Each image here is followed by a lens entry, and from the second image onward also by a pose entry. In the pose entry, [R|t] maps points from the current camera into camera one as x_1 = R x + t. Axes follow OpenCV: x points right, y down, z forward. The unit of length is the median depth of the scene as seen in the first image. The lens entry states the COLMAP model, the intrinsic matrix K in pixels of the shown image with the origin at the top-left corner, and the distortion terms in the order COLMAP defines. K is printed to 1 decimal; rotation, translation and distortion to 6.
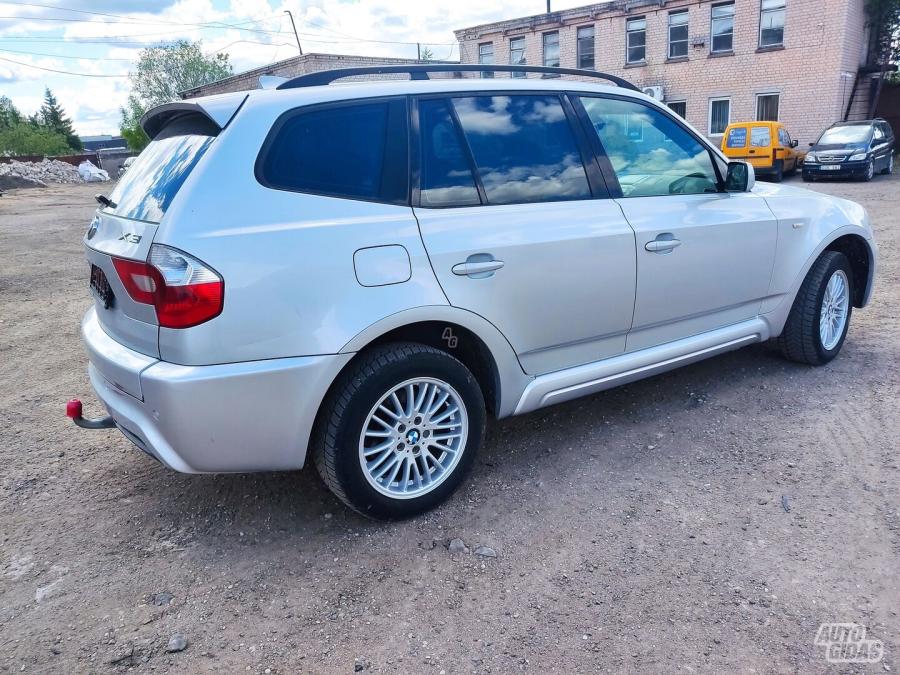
lens RADIAL K [[664.4, 0, 443.3], [0, 664.4, 331.5], [0, 0, 1]] dist [0.050898, -0.040822]
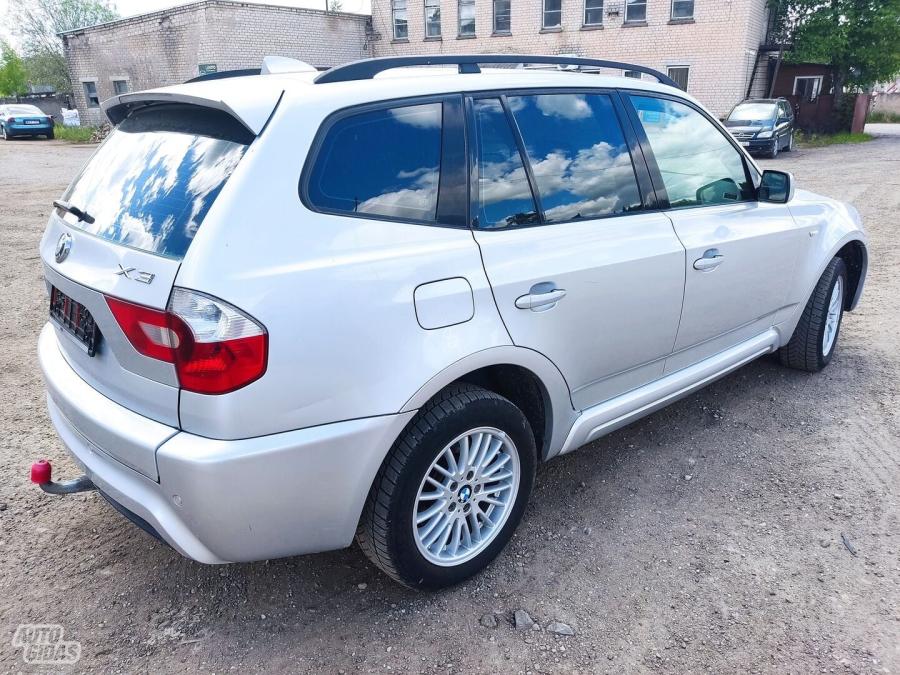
lens RADIAL K [[675.8, 0, 450.0], [0, 675.8, 337.5], [0, 0, 1]] dist [0.056995, -0.087301]
pose [[0.990601, -0.009159, 0.136476, -0.179403], [0.001514, 0.998429, 0.056013, -0.092539], [-0.136775, -0.055280, 0.989058, 0.139234]]
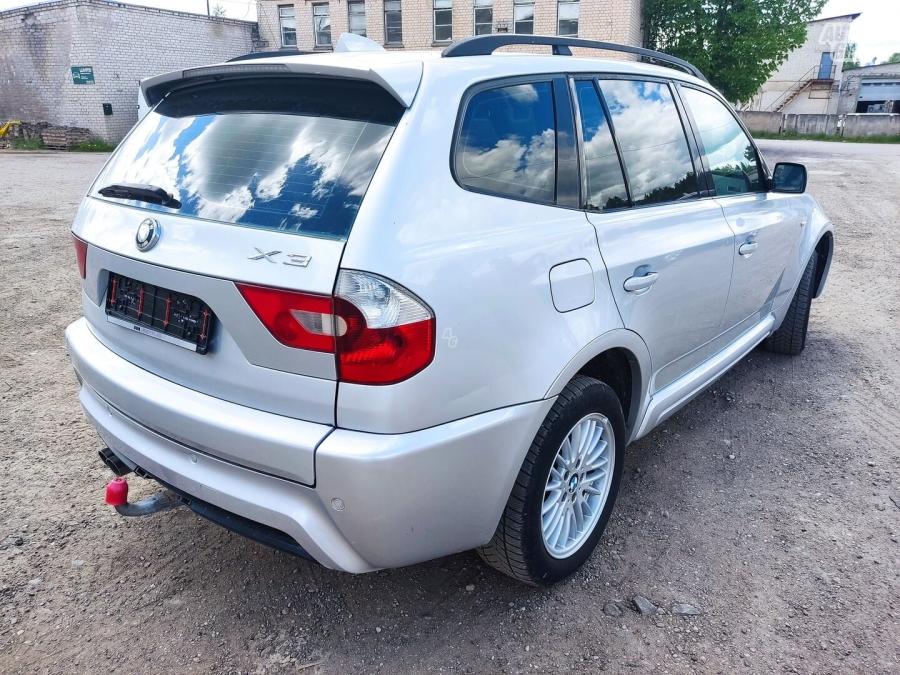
lens RADIAL K [[677.4, 0, 463.4], [0, 677.4, 334.8], [0, 0, 1]] dist [0.016920, -0.002299]
pose [[0.954052, -0.043726, 0.296432, -0.418244], [0.032842, 0.998594, 0.041600, -0.068855], [-0.297834, -0.029954, 0.954148, 0.221180]]
